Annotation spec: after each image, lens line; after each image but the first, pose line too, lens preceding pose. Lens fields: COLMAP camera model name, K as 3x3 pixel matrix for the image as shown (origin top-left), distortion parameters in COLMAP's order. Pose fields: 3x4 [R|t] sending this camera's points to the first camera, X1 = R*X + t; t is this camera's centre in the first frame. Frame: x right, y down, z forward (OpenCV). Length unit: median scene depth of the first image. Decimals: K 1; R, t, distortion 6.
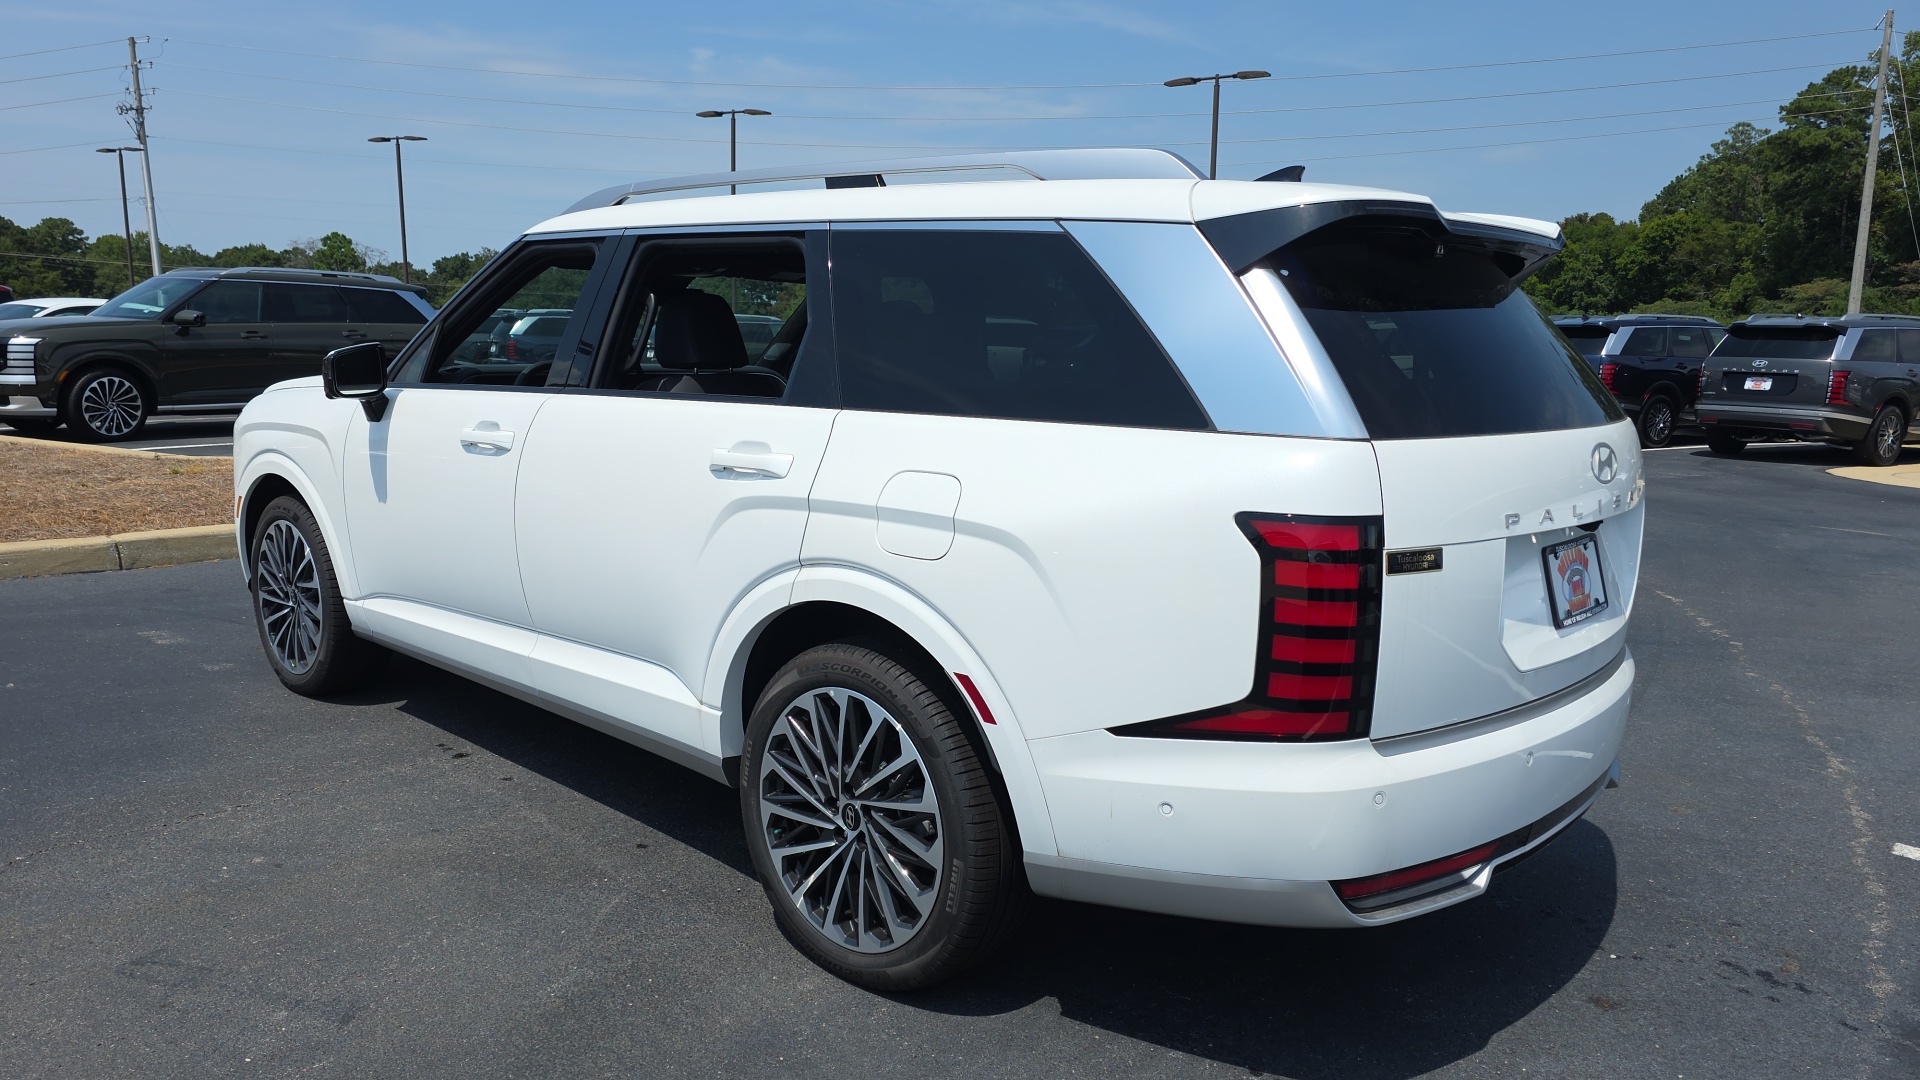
lens RADIAL K [[1355.6, 0, 963.4], [0, 1355.6, 582.0], [0, 0, 1]] dist [0.100478, -0.101834]
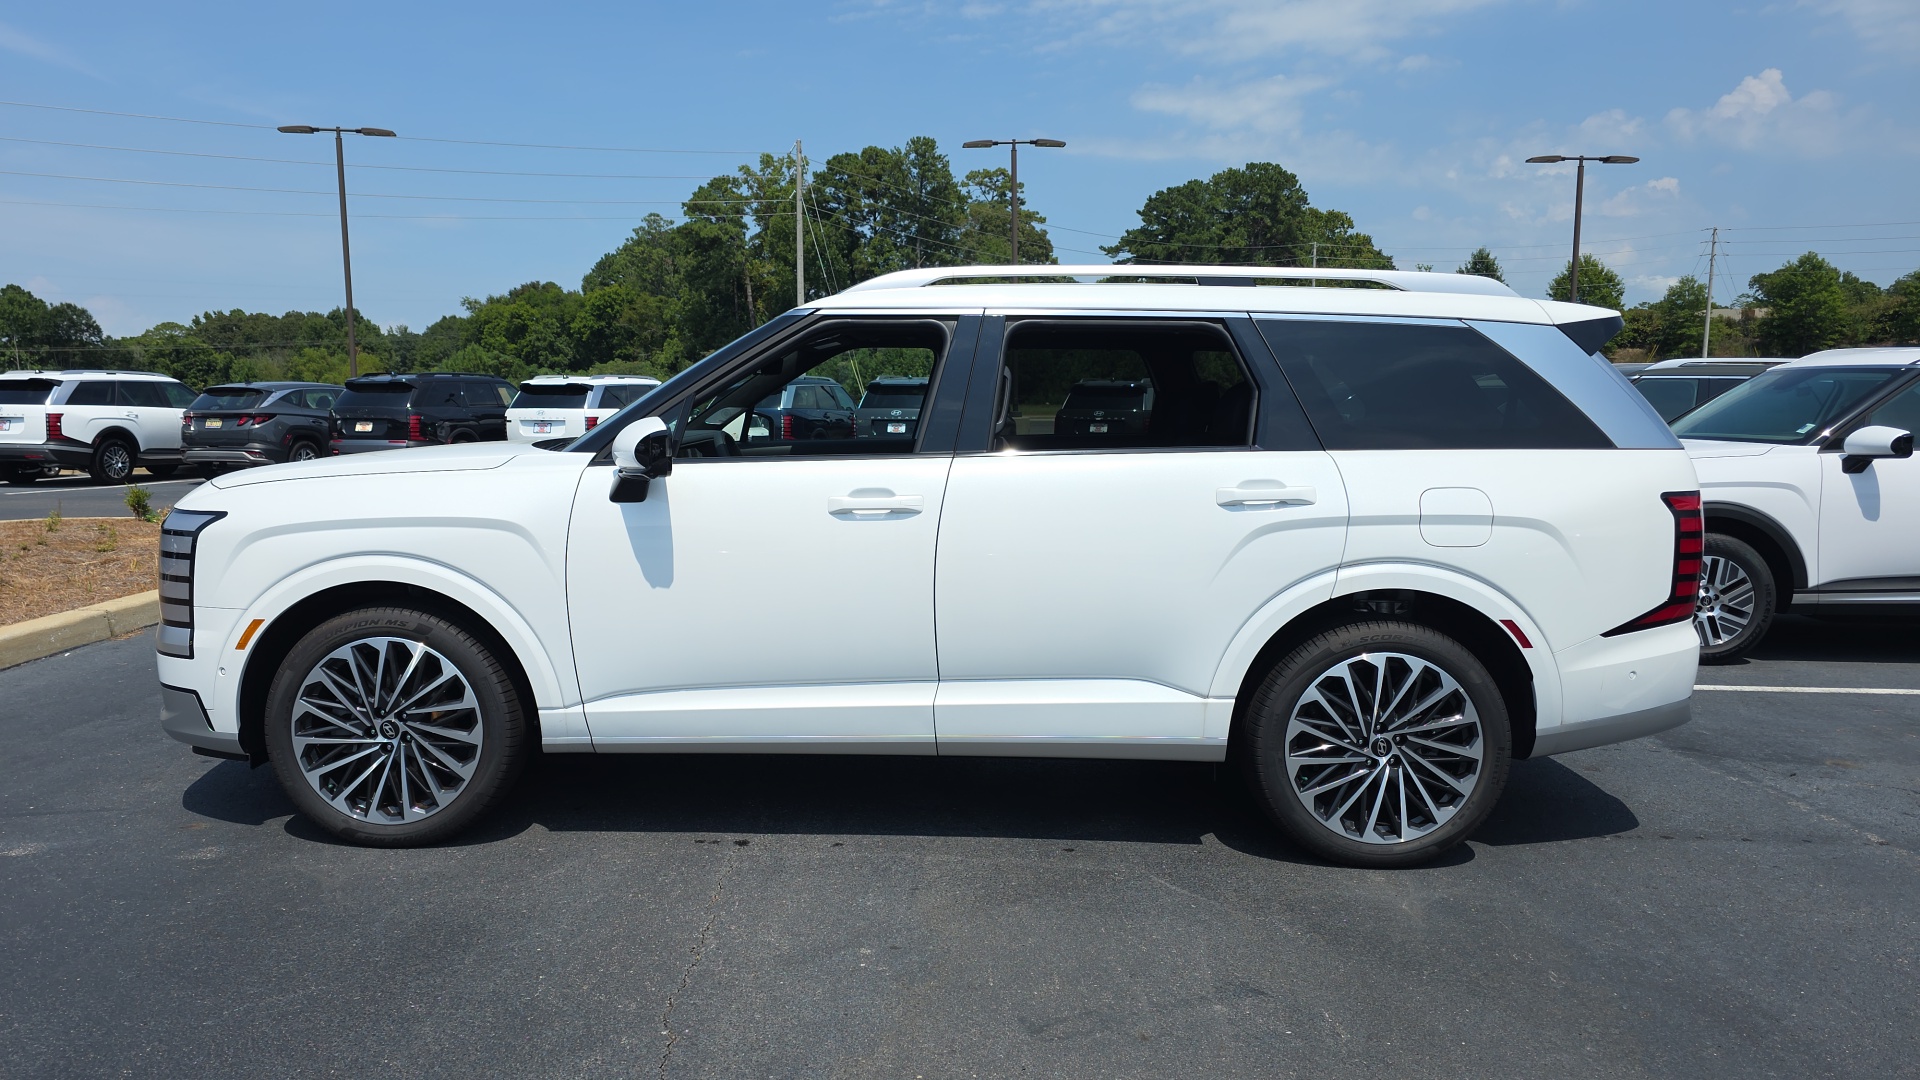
lens RADIAL K [[1344.8, 0, 960.0], [0, 1344.8, 540.0], [0, 0, 1]] dist [0.051785, -0.052622]
pose [[0.715495, -0.089418, 0.692872, -0.956721], [0.135990, 0.990630, -0.012585, -0.053471], [-0.685255, 0.103228, 0.720951, 0.217043]]
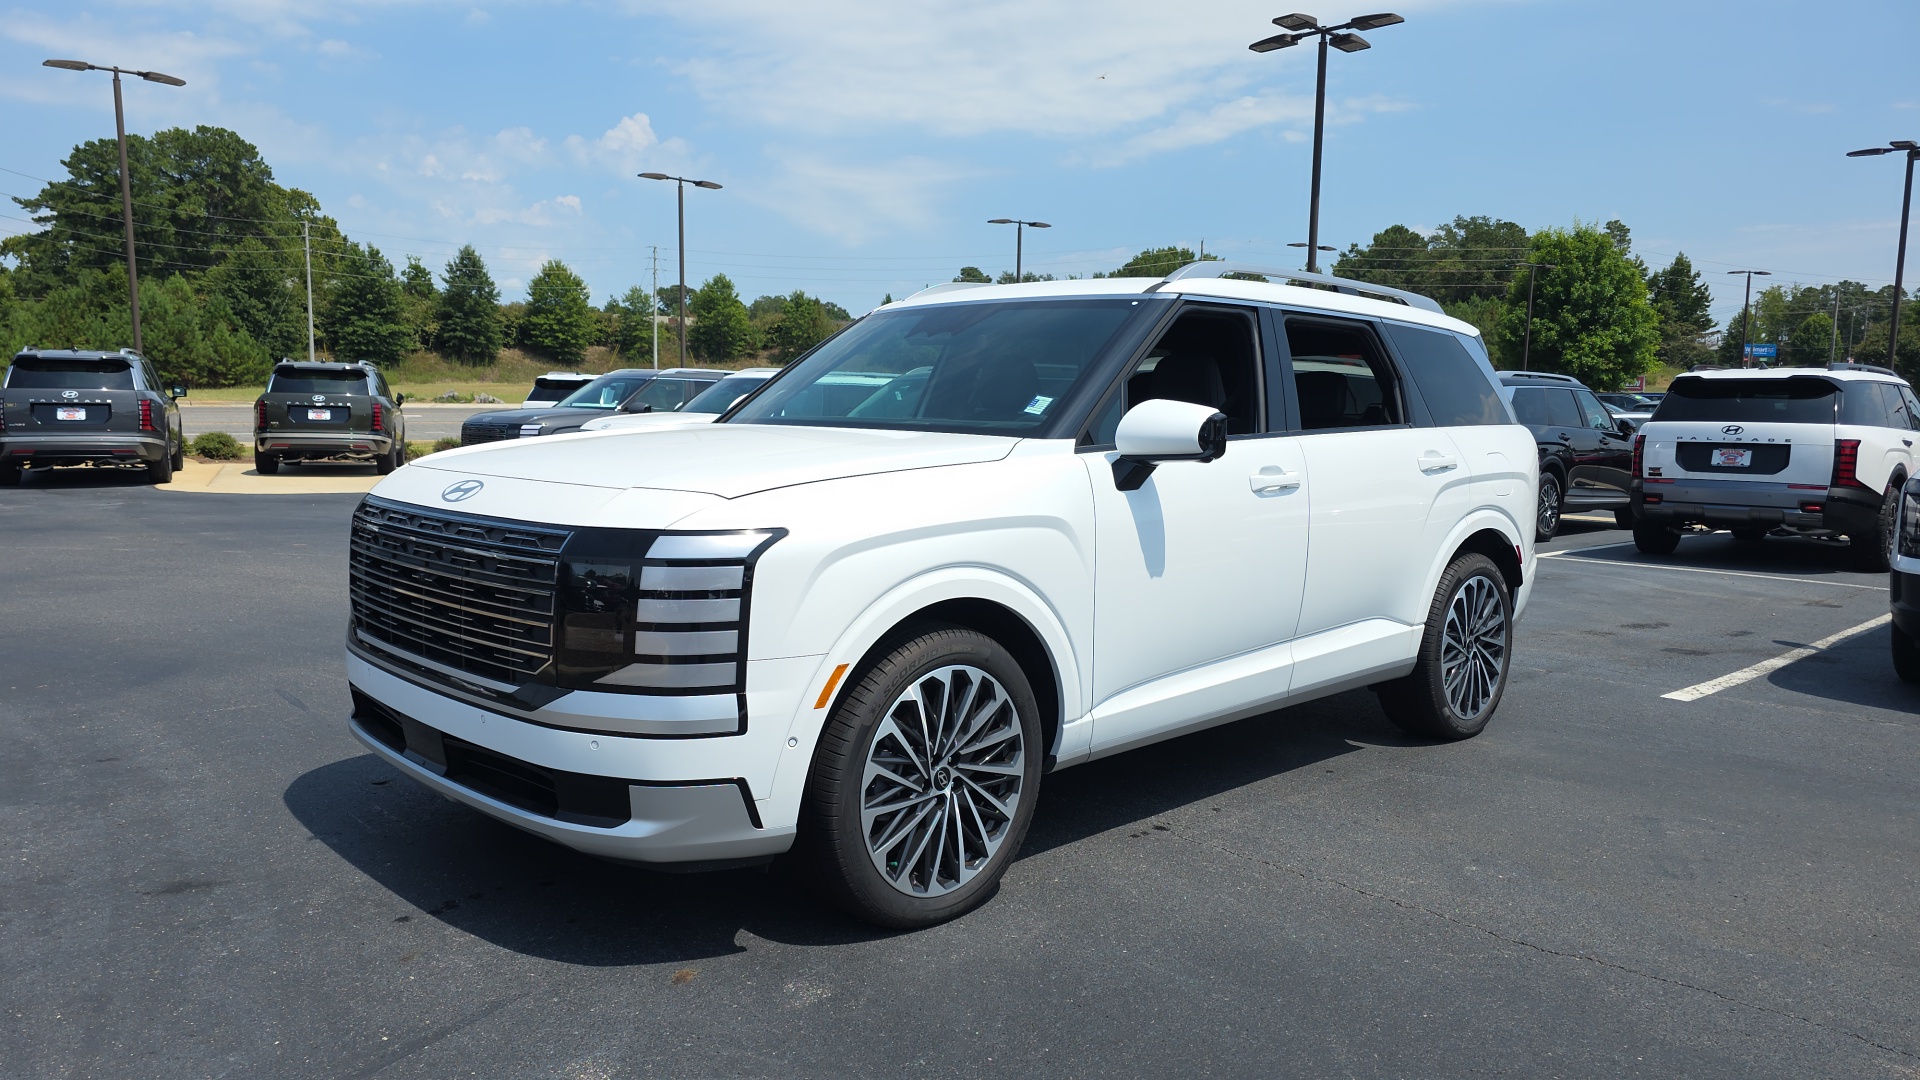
lens RADIAL K [[1285.0, 0, 960.0], [0, 1285.0, 540.0], [0, 0, 1]] dist [0.008404, -0.001145]
pose [[0.021701, -0.127943, 0.991544, -1.325801], [0.163920, 0.978811, 0.122712, -0.218158], [-0.986235, 0.159871, 0.042213, 1.166985]]
